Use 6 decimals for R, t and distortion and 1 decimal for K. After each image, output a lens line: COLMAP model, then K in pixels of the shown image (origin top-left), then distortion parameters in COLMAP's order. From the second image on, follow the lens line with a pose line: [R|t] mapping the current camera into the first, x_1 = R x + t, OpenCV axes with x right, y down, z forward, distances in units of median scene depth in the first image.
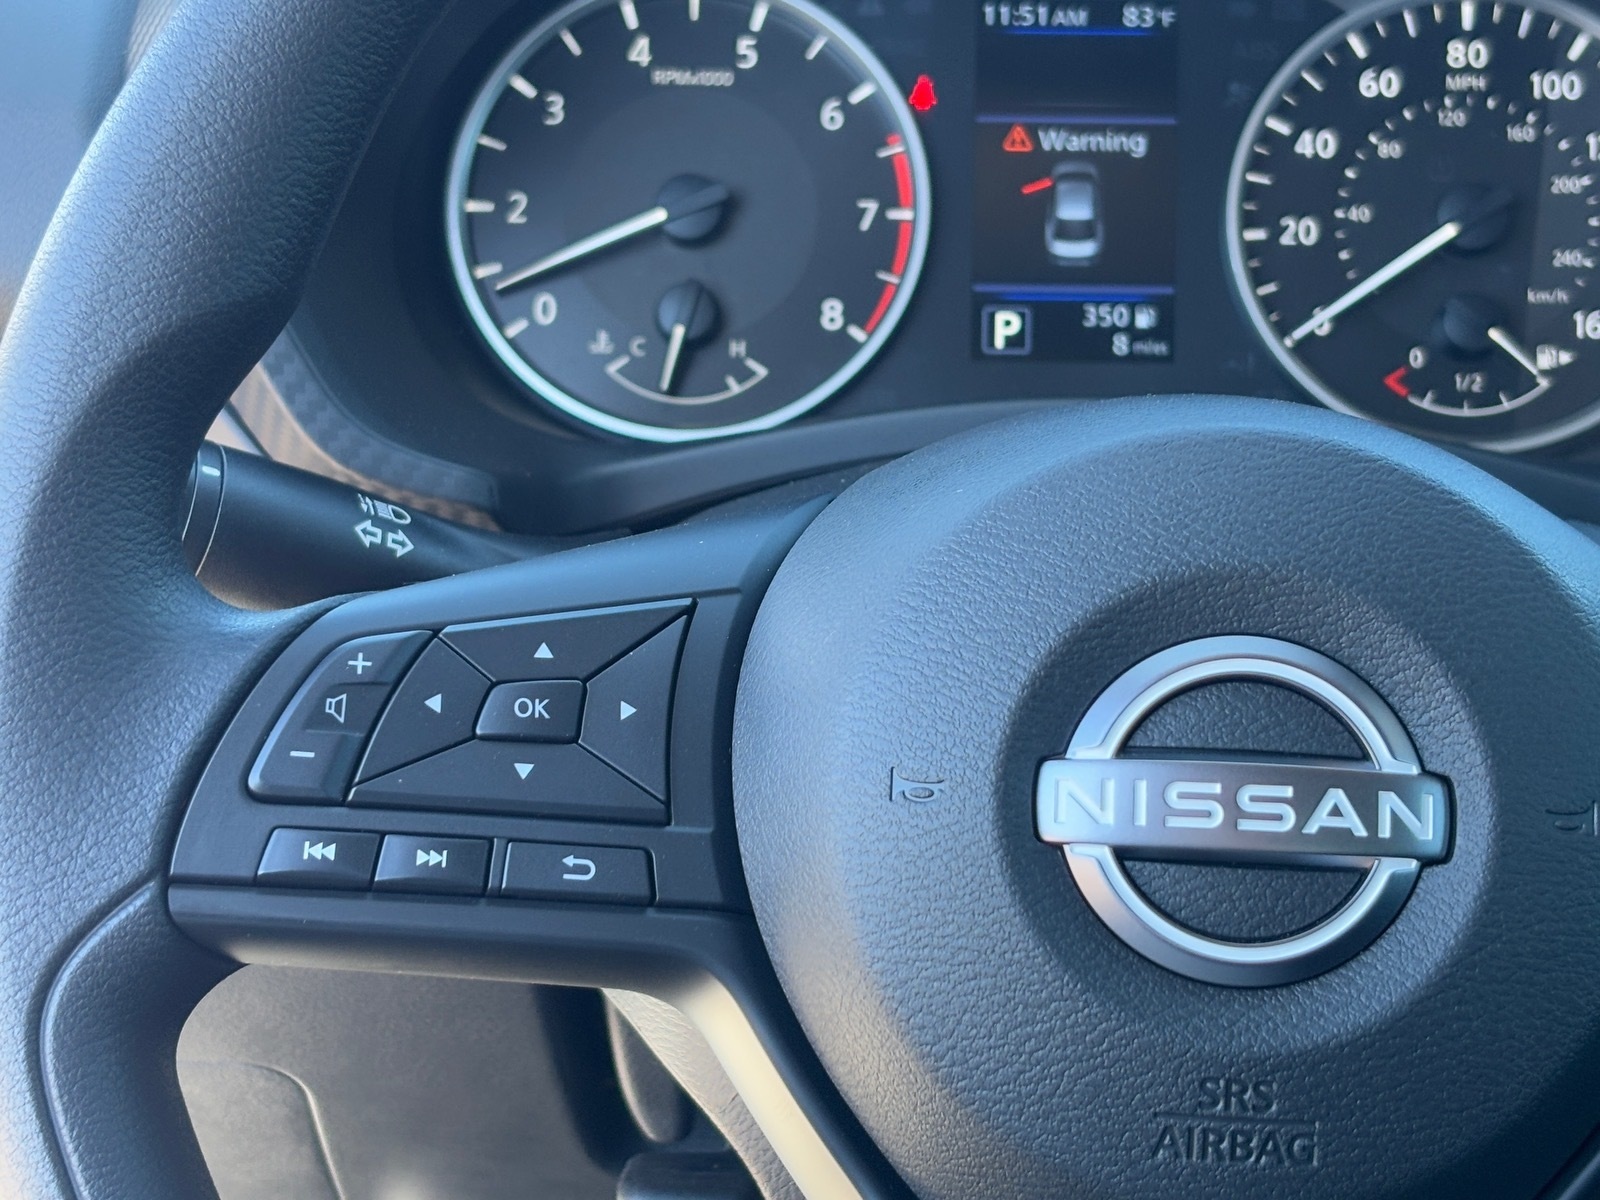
lens RADIAL K [[2925.7, 0, 762.5], [0, 2925.7, 594.0], [0, 0, 1]] dist [0.269694, -1.463749]
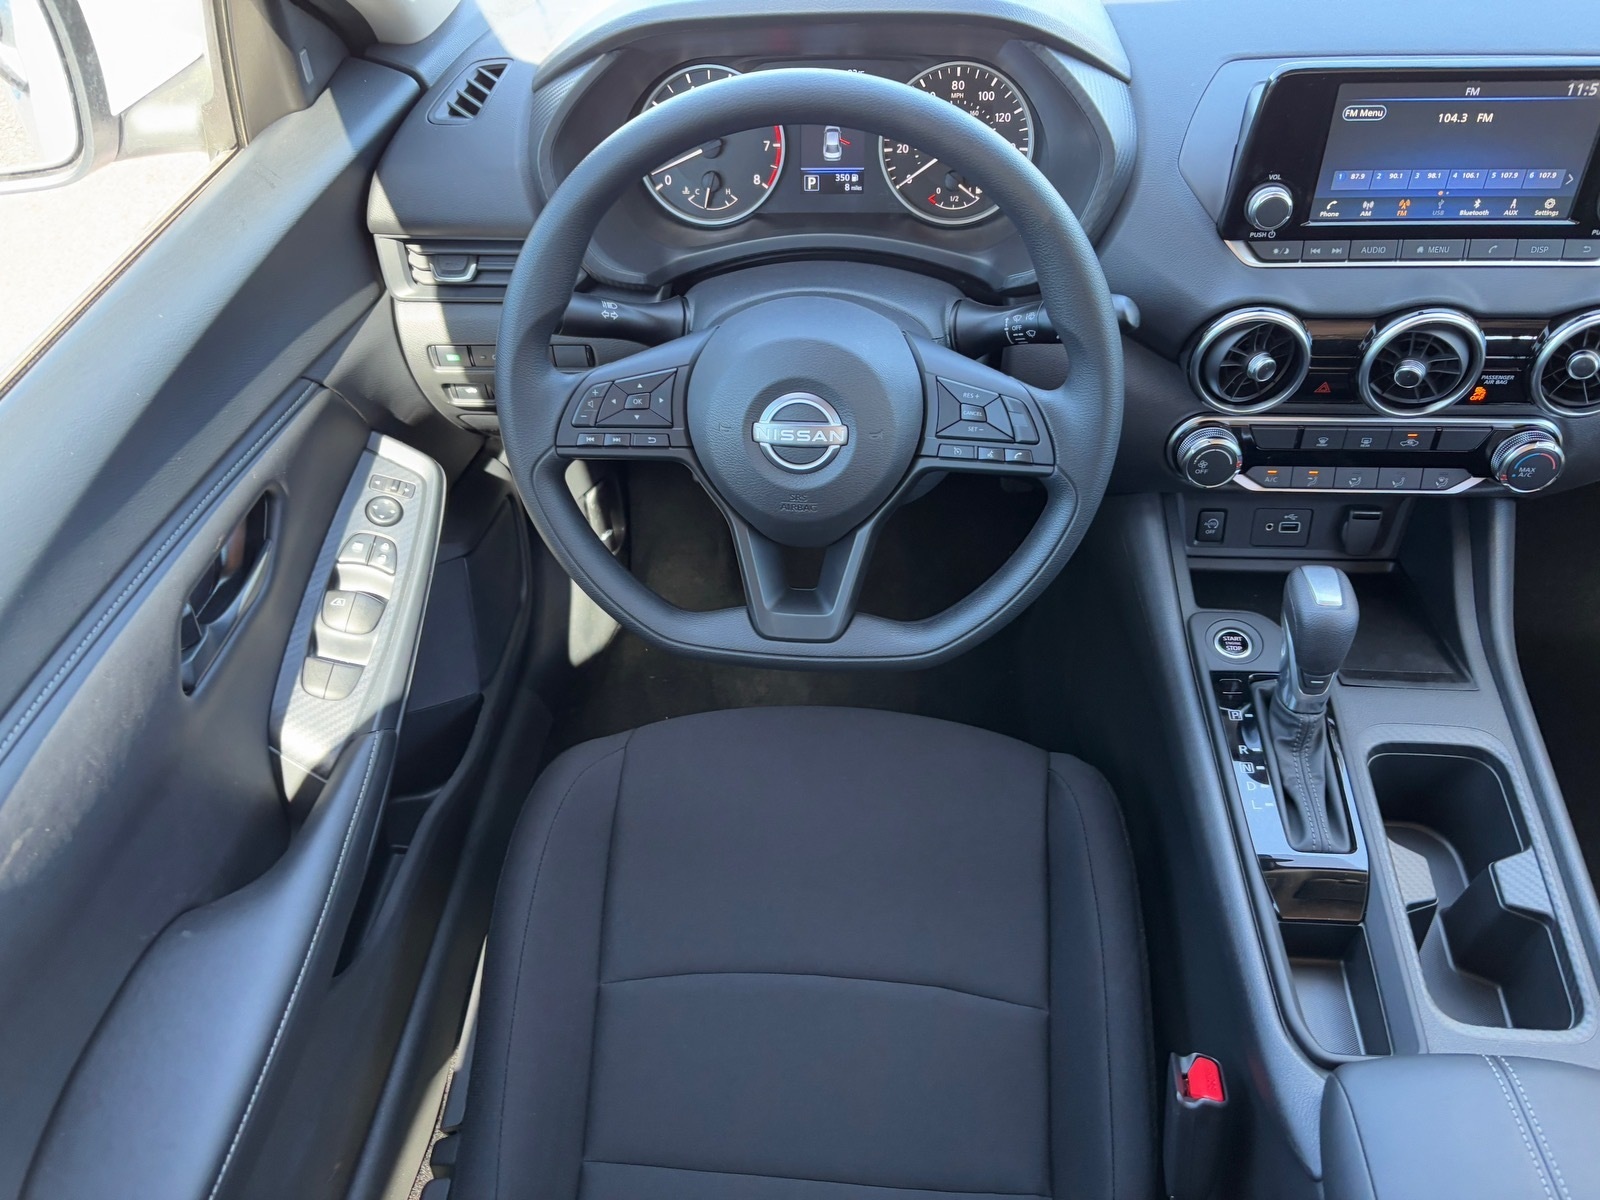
lens RADIAL K [[1215.0, 0, 799.2], [0, 1215.0, 606.1], [0, 0, 1]] dist [0.046622, -0.062854]
pose [[0.997400, -0.001999, -0.072040, 0.165182], [0.035206, 0.885735, 0.462854, -0.298644], [0.062883, -0.464187, 0.883502, -0.386557]]
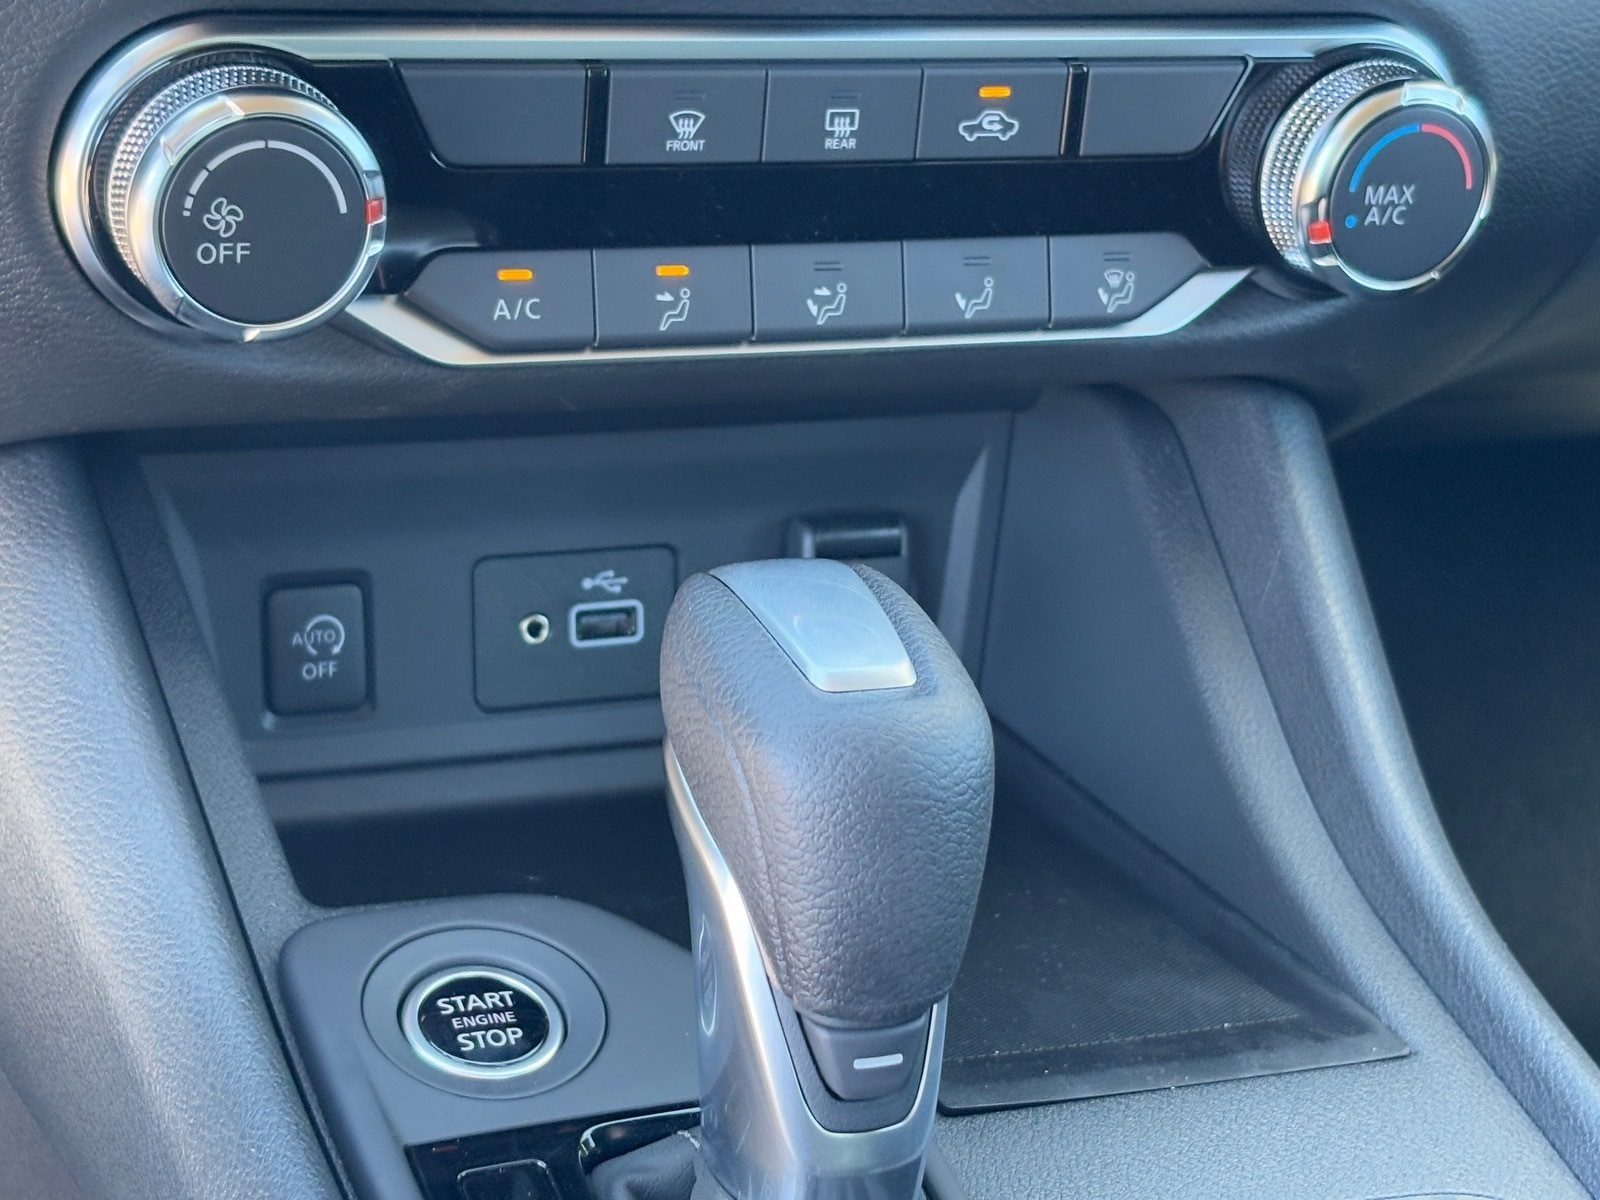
lens RADIAL K [[3147.8, 0, 800.0], [0, 3147.8, 600.0], [0, 0, 1]] dist [0.013350, -0.014459]
pose [[0.911056, -0.095377, 0.401099, 0.304627], [0.000264, 0.973008, 0.230771, 0.071668], [-0.412283, -0.210139, 0.886490, 0.082143]]
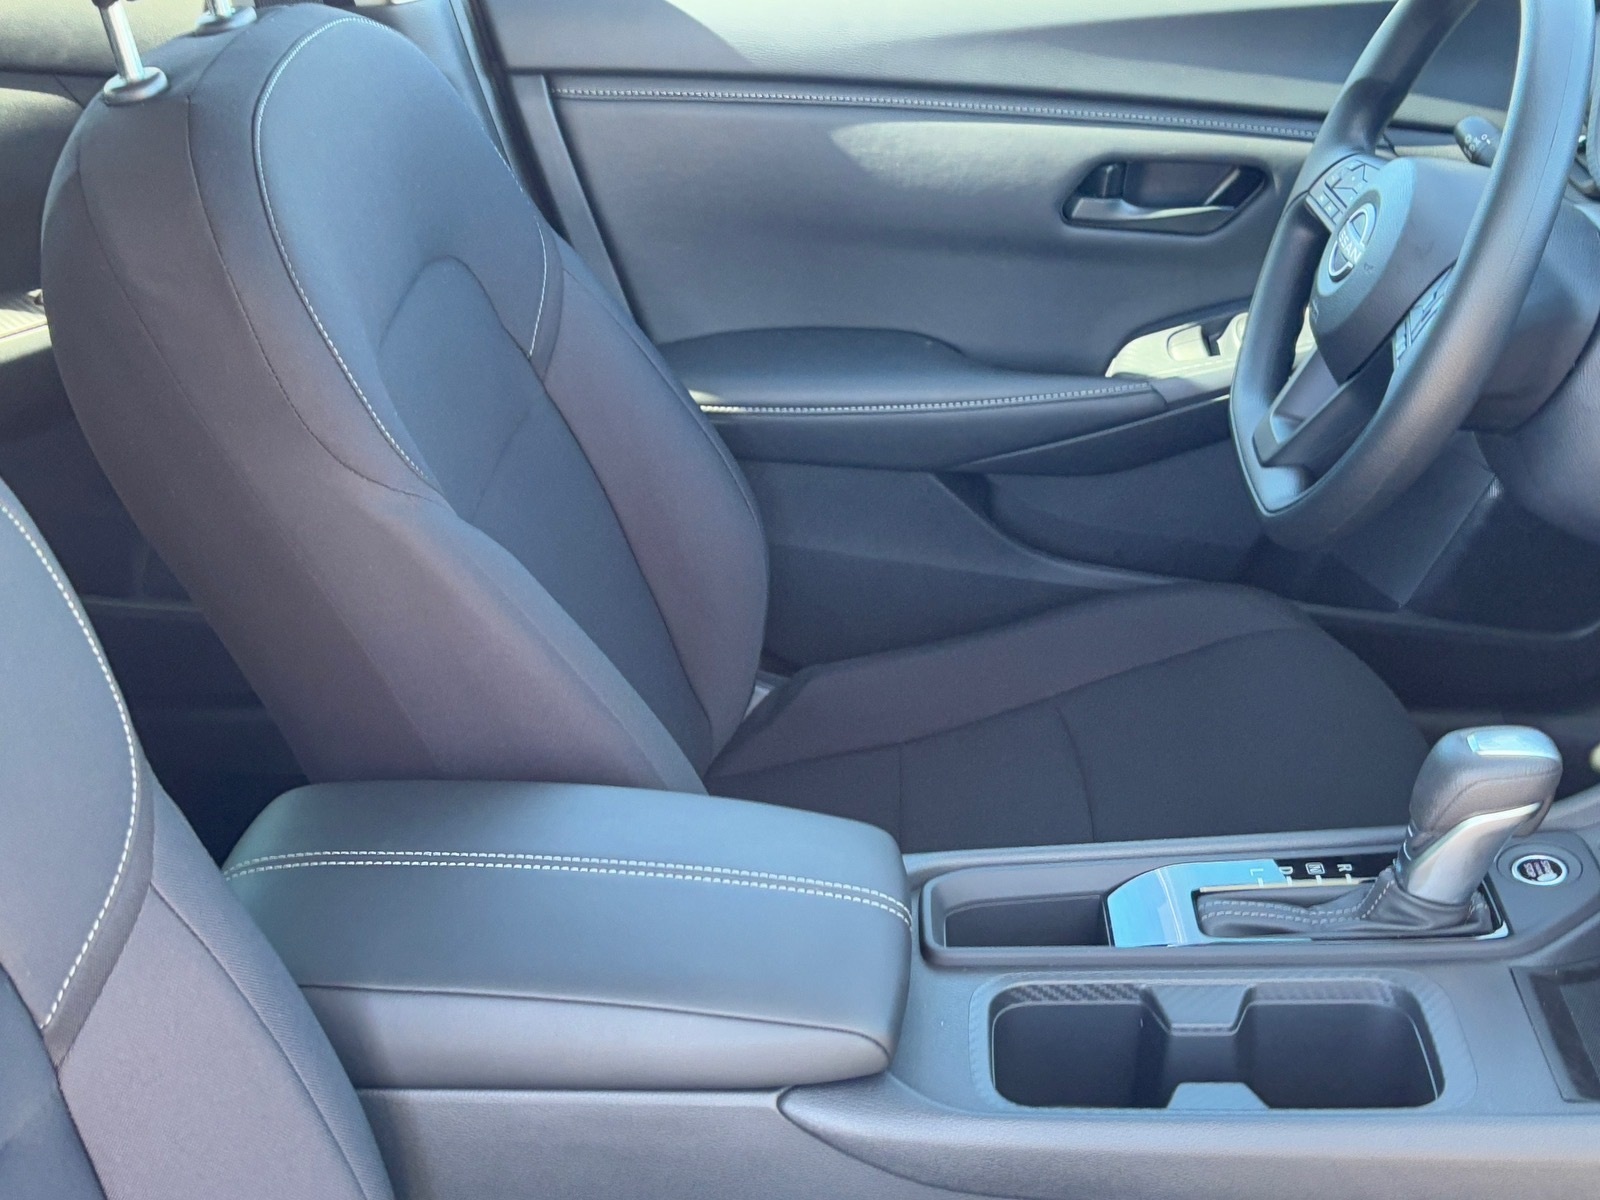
lens RADIAL K [[2060.5, 0, 800.0], [0, 2060.5, 600.0], [0, 0, 1]] dist [0.142658, -0.035753]
pose [[-0.022938, 0.450494, -0.892485, 1.780263], [-0.269909, 0.856779, 0.439408, -0.342121], [0.962612, 0.250969, 0.101940, 0.032385]]
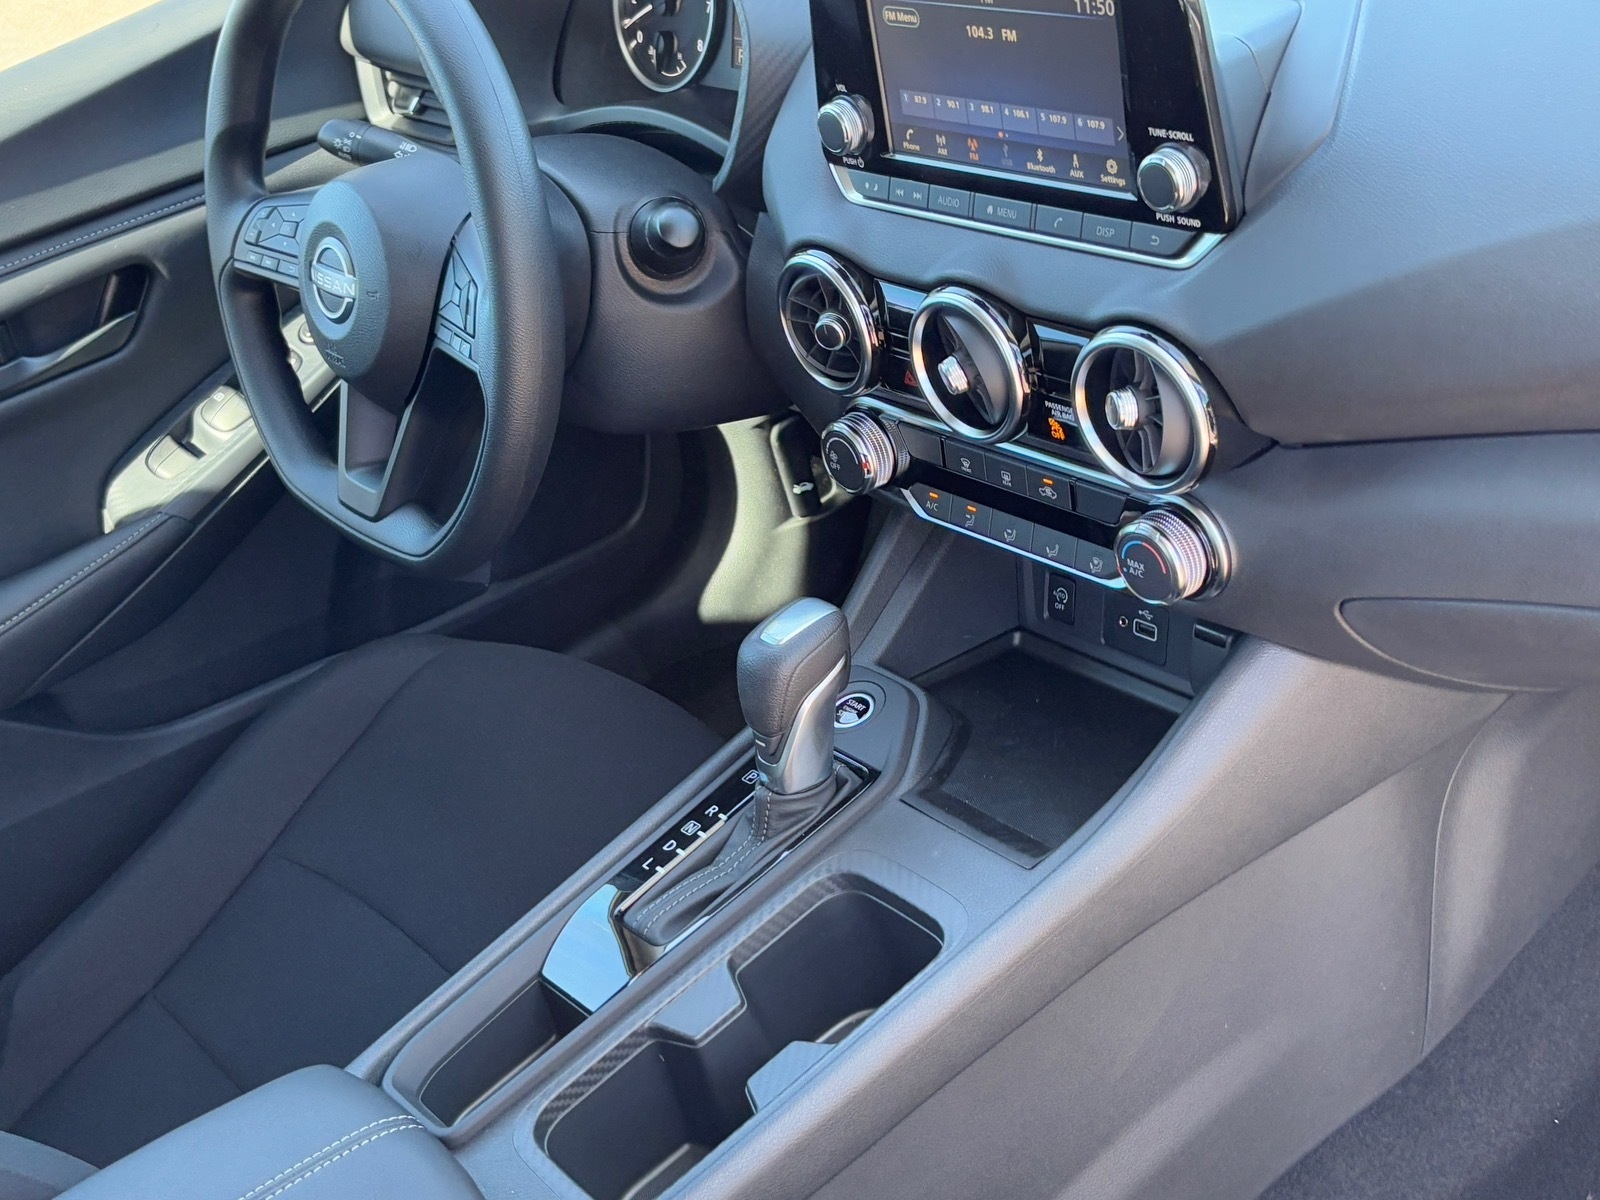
lens RADIAL K [[2060.5, 0, 800.0], [0, 2060.5, 600.0], [0, 0, 1]] dist [0.142658, -0.035753]
pose [[0.638248, 0.254441, -0.726567, 1.615747], [0.036974, 0.932580, 0.359065, -0.306440], [0.768942, -0.256037, 0.585810, -0.186110]]
